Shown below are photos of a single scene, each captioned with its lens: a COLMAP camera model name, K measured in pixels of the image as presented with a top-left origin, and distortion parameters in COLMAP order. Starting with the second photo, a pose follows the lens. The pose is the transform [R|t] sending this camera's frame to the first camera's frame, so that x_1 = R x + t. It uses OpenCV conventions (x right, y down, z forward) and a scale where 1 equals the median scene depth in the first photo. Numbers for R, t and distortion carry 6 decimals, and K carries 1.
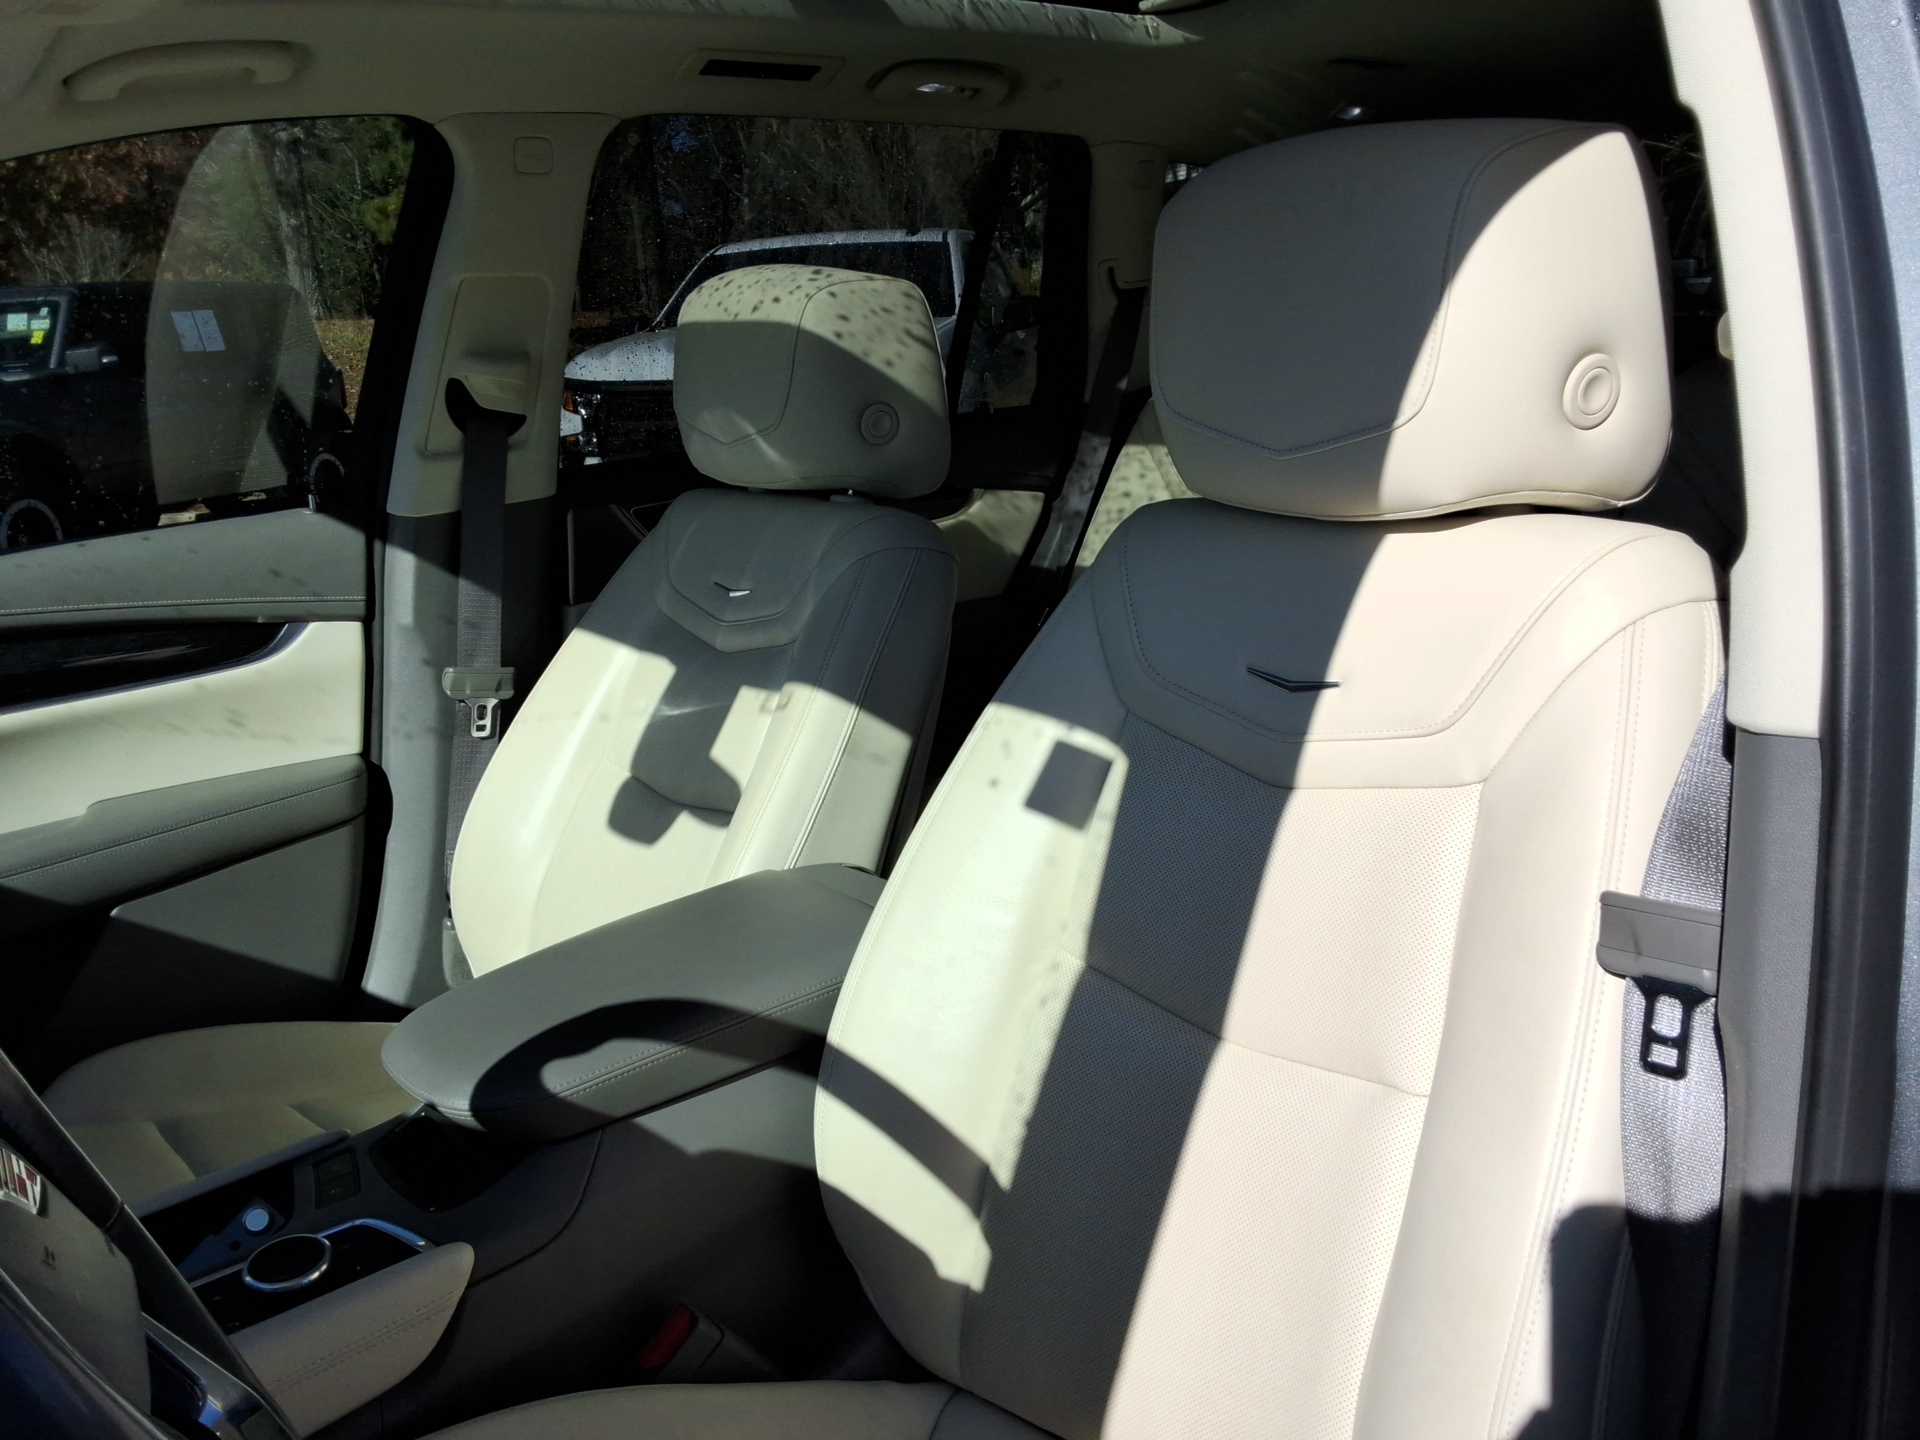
lens RADIAL K [[1546.3, 0, 978.6], [0, 1546.3, 727.7], [0, 0, 1]] dist [0.097171, -0.145607]
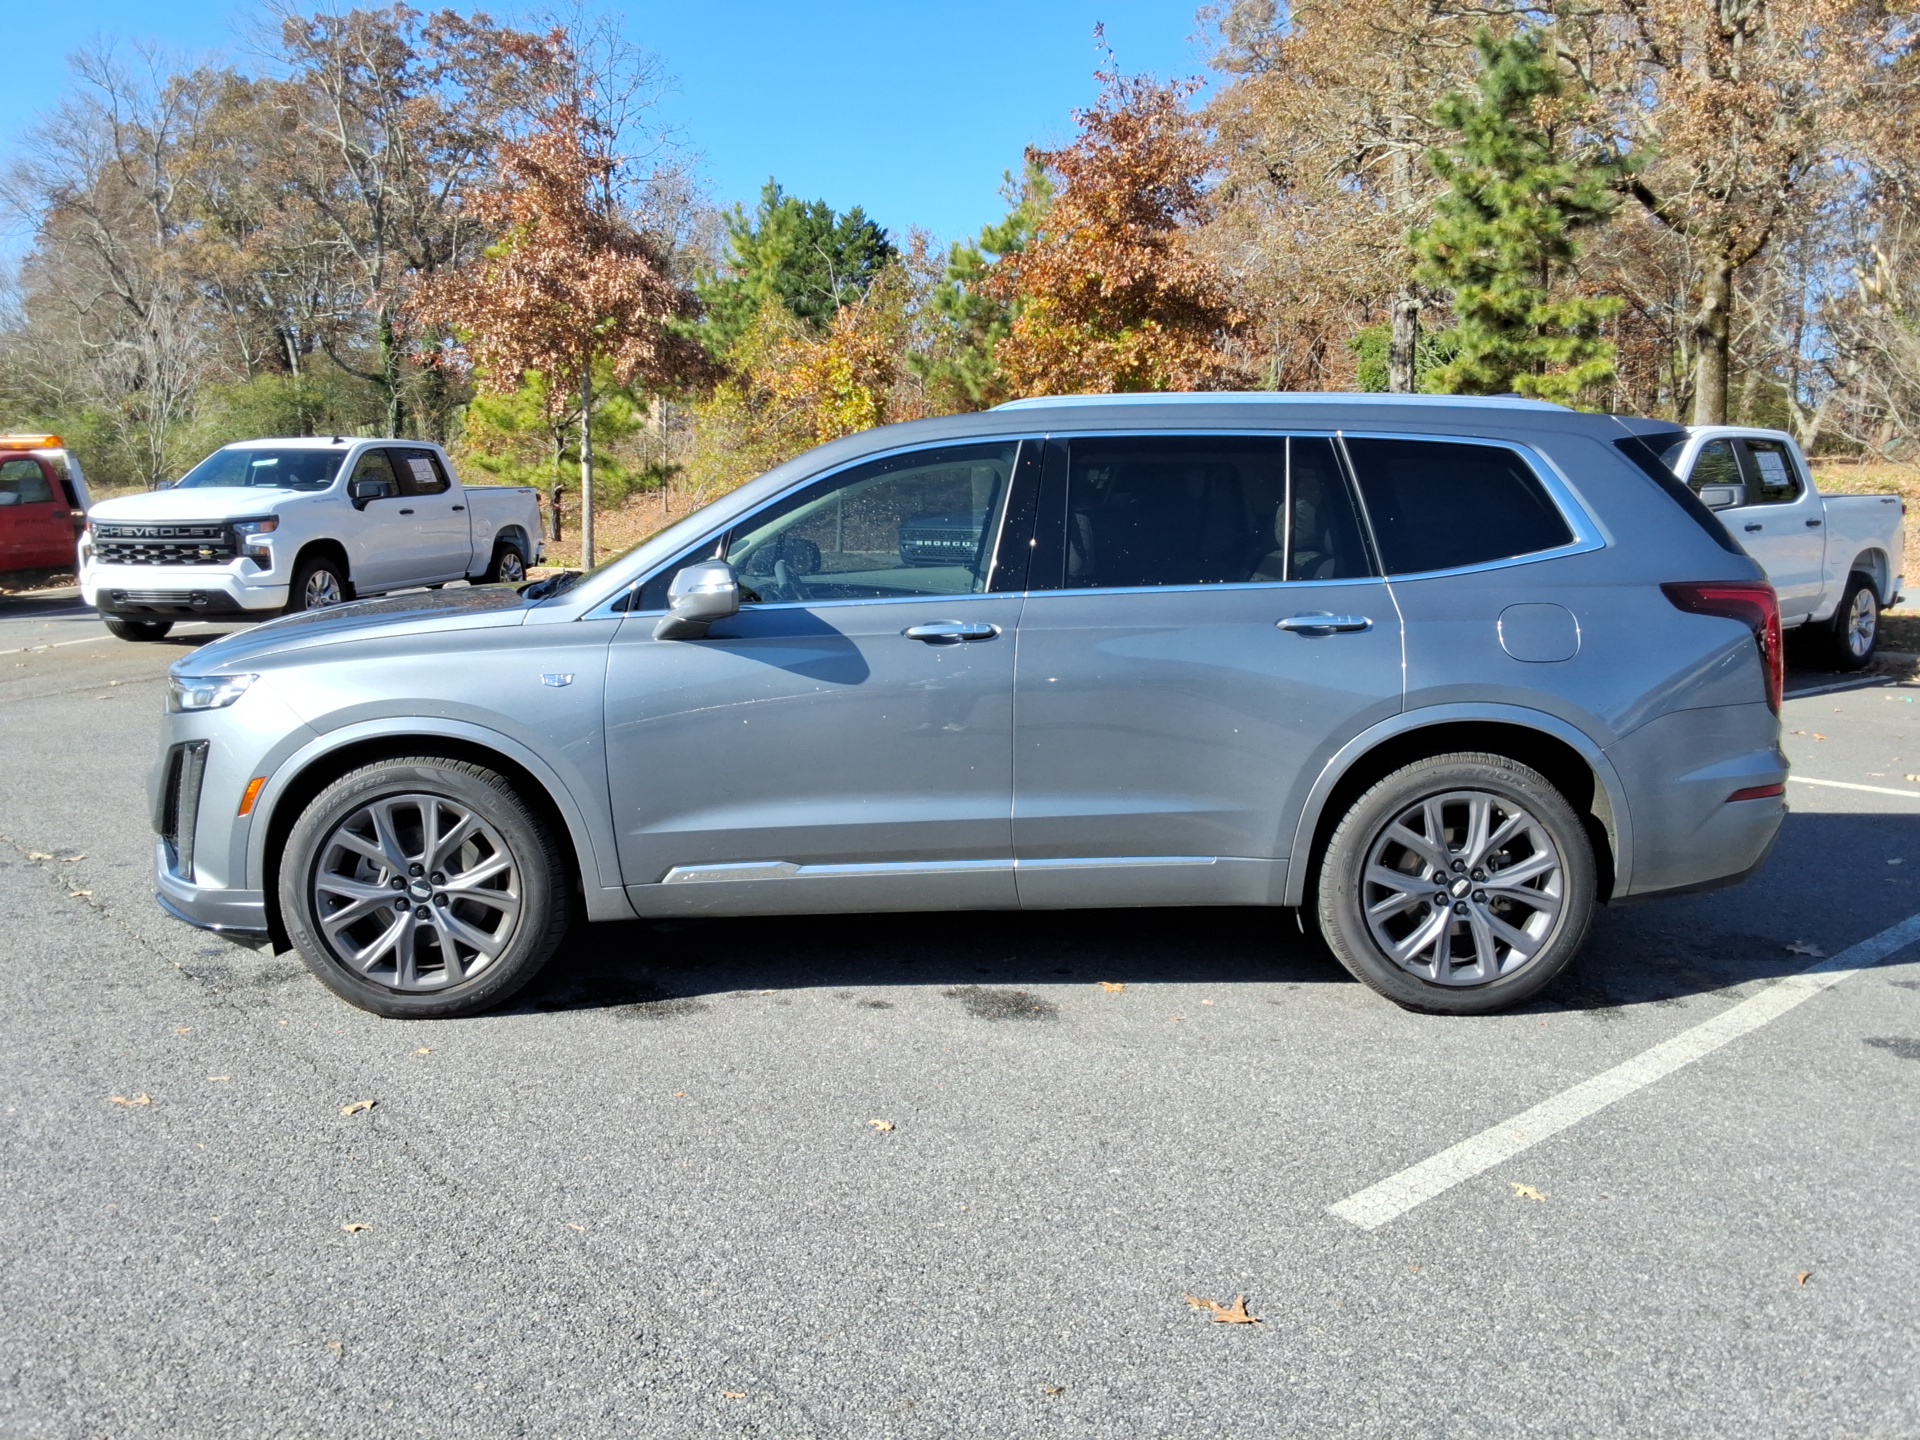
lens RADIAL K [[1546.3, 0, 953.7], [0, 1546.3, 721.6], [0, 0, 1]] dist [0.097171, -0.145607]
pose [[0.765605, 0.142544, -0.627320, 1.767905], [-0.196678, 0.980316, -0.017280, 0.274105], [0.612508, 0.136610, 0.778570, -1.666242]]
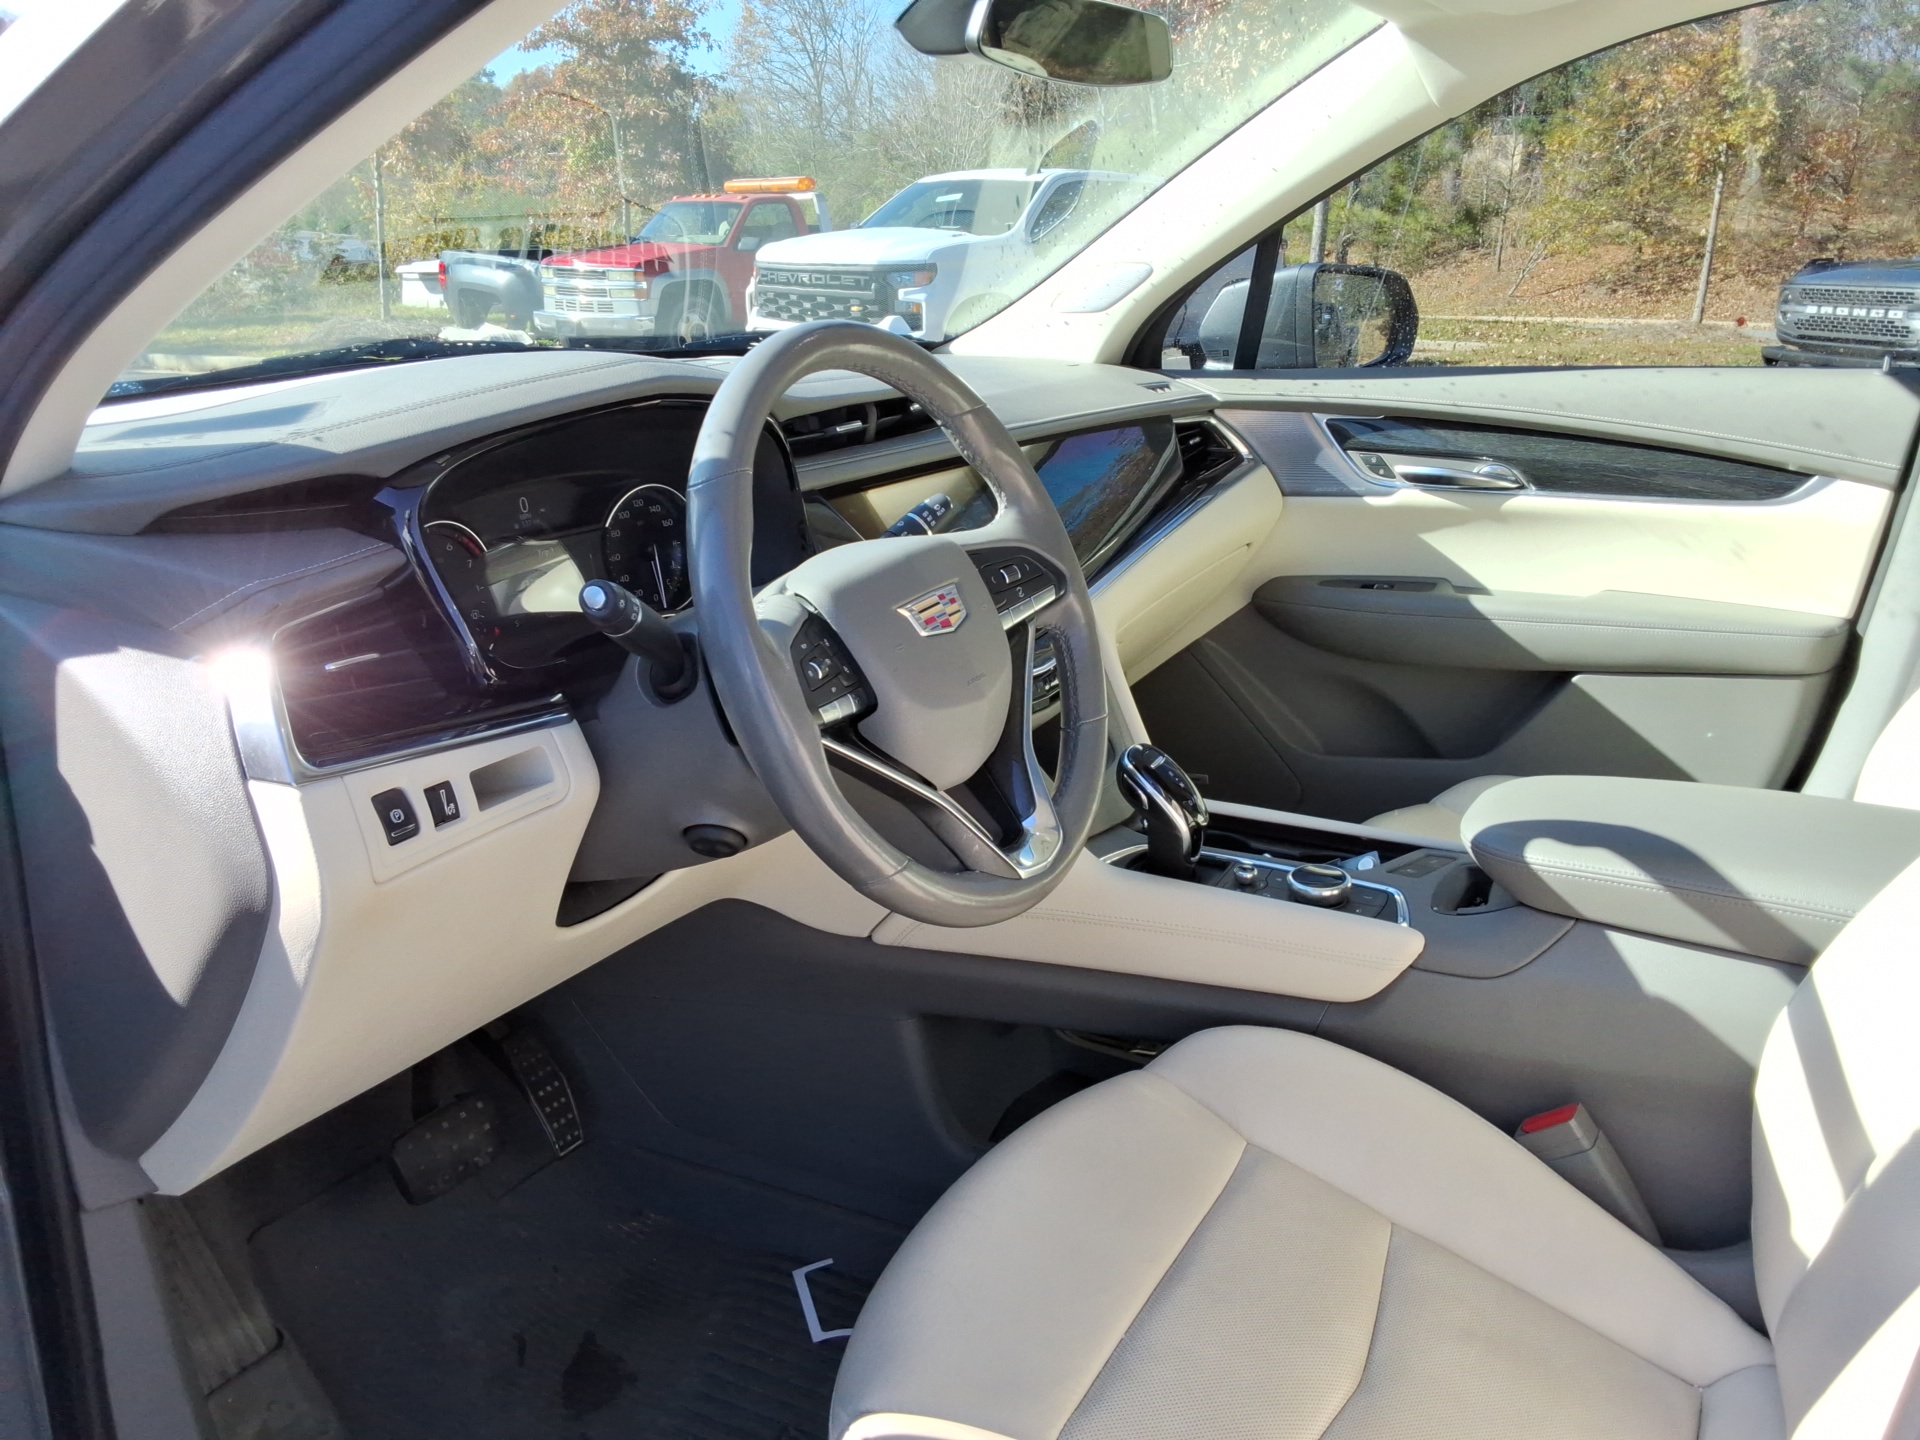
lens RADIAL K [[1546.3, 0, 961.2], [0, 1546.3, 706.6], [0, 0, 1]] dist [0.097171, -0.145607]
pose [[0.348528, 0.314552, -0.882941, 0.318691], [-0.260436, 0.937412, 0.231155, -0.016126], [0.900390, 0.149385, 0.408635, 0.085488]]
